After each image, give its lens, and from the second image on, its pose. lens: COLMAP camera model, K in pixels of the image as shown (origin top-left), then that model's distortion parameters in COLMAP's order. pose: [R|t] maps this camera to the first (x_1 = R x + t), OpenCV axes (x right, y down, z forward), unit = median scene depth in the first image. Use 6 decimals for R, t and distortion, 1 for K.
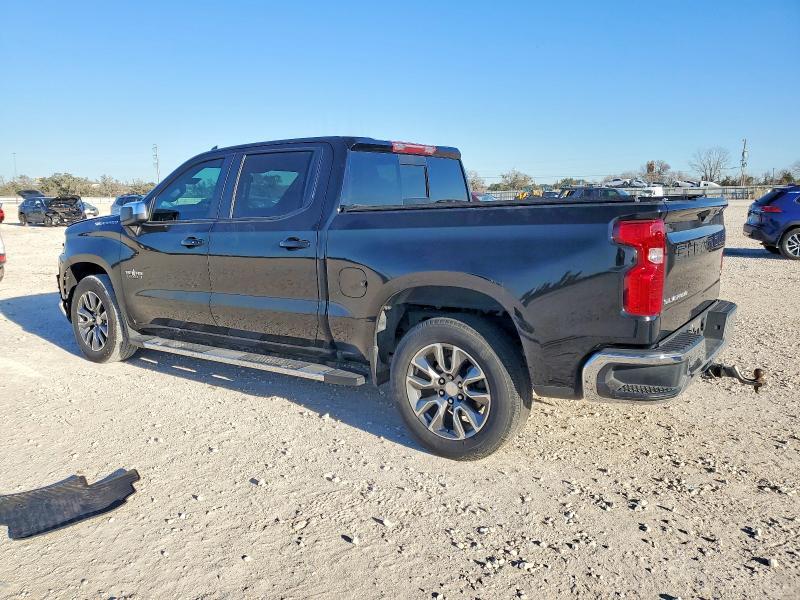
lens RADIAL K [[638.7, 0, 399.0], [0, 638.7, 299.6], [0, 0, 1]] dist [0.007142, 0.003550]
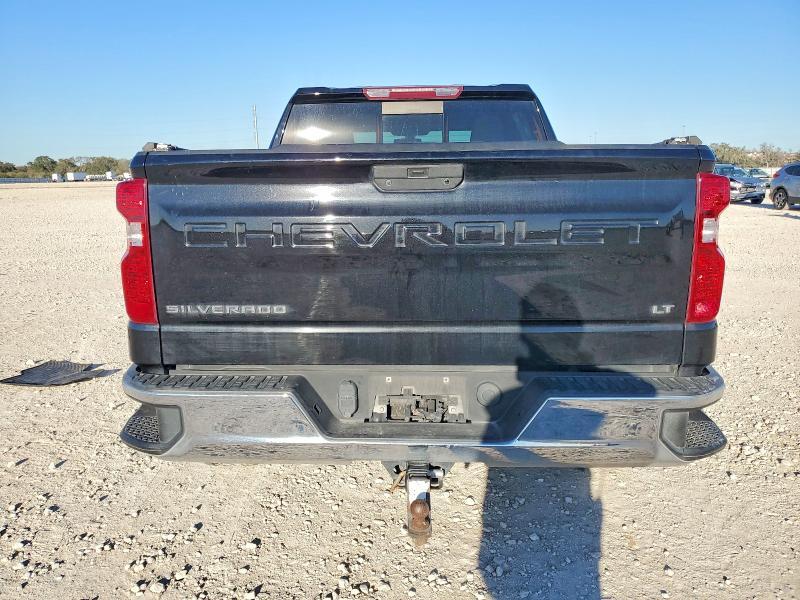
lens RADIAL K [[638.7, 0, 399.4], [0, 638.7, 301.5], [0, 0, 1]] dist [0.007142, 0.003550]
pose [[0.545457, 0.160746, -0.822580, 0.725383], [-0.122626, 0.986181, 0.111403, -0.069029], [0.829120, 0.040104, 0.557630, 0.567808]]
